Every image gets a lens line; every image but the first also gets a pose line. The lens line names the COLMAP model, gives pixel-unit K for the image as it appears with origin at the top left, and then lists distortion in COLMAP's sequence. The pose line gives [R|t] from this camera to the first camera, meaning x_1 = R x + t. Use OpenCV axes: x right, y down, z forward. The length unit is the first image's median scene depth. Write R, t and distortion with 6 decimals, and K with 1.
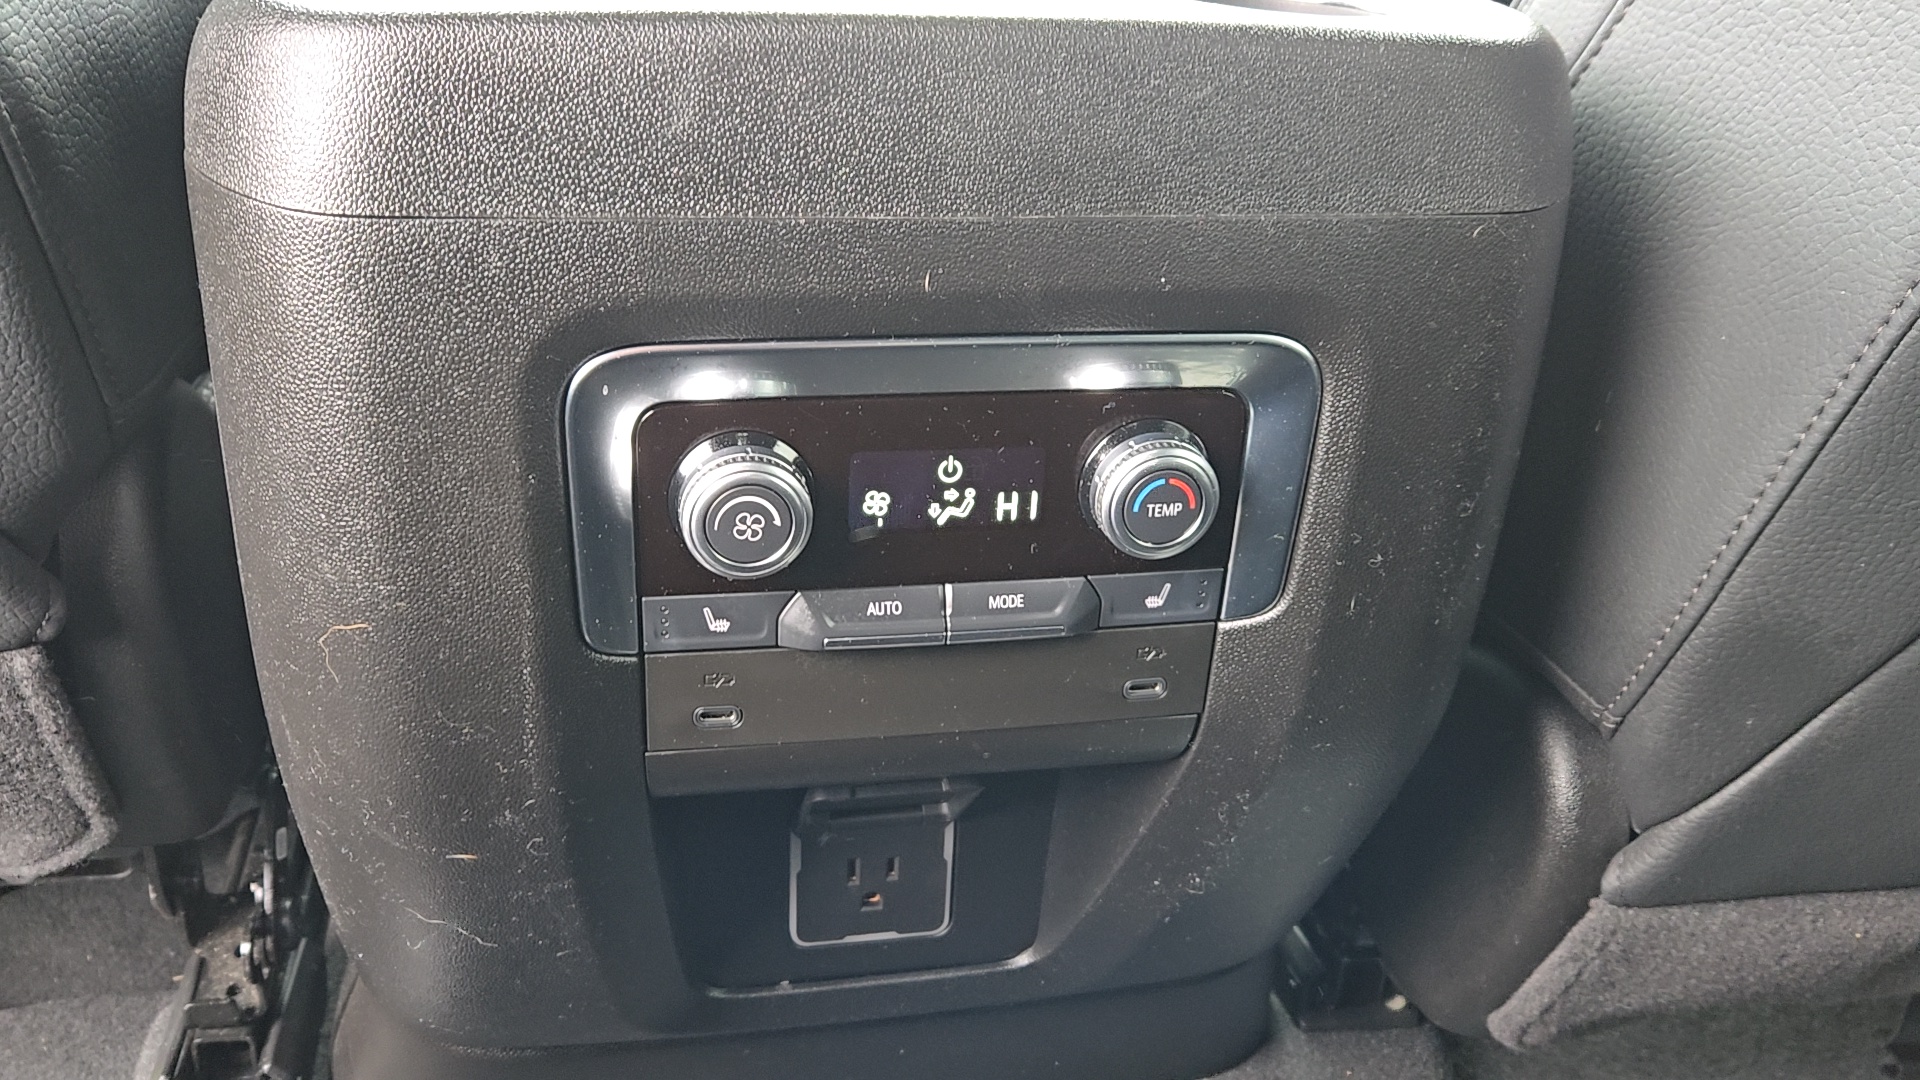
lens RADIAL K [[1585.7, 0, 943.6], [0, 1585.7, 536.9], [0, 0, 1]] dist [0.028153, -0.034772]
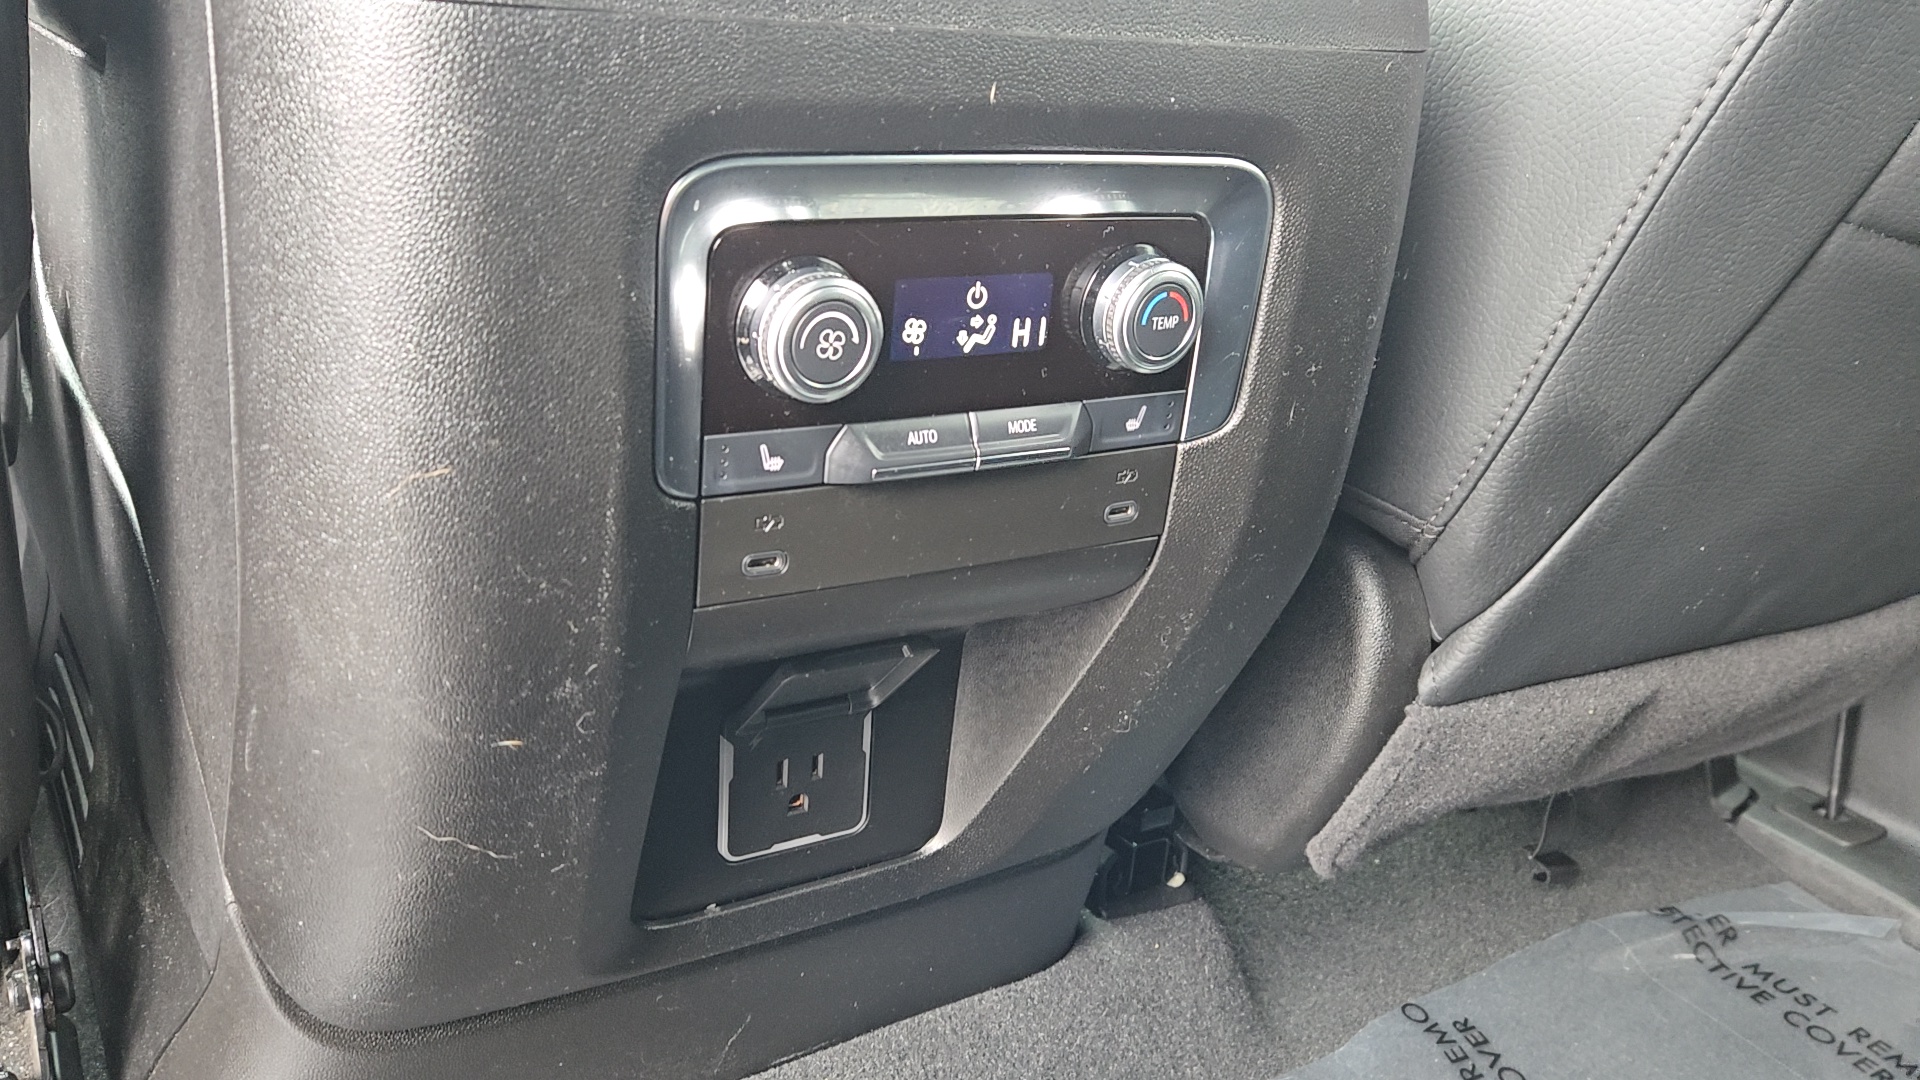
lens RADIAL K [[1585.7, 0, 905.9], [0, 1585.7, 550.7], [0, 0, 1]] dist [0.028153, -0.034772]
pose [[0.939752, -0.094784, 0.328453, -0.390599], [0.112986, 0.992917, -0.036736, 0.154218], [-0.322645, 0.071634, 0.943806, 0.036413]]
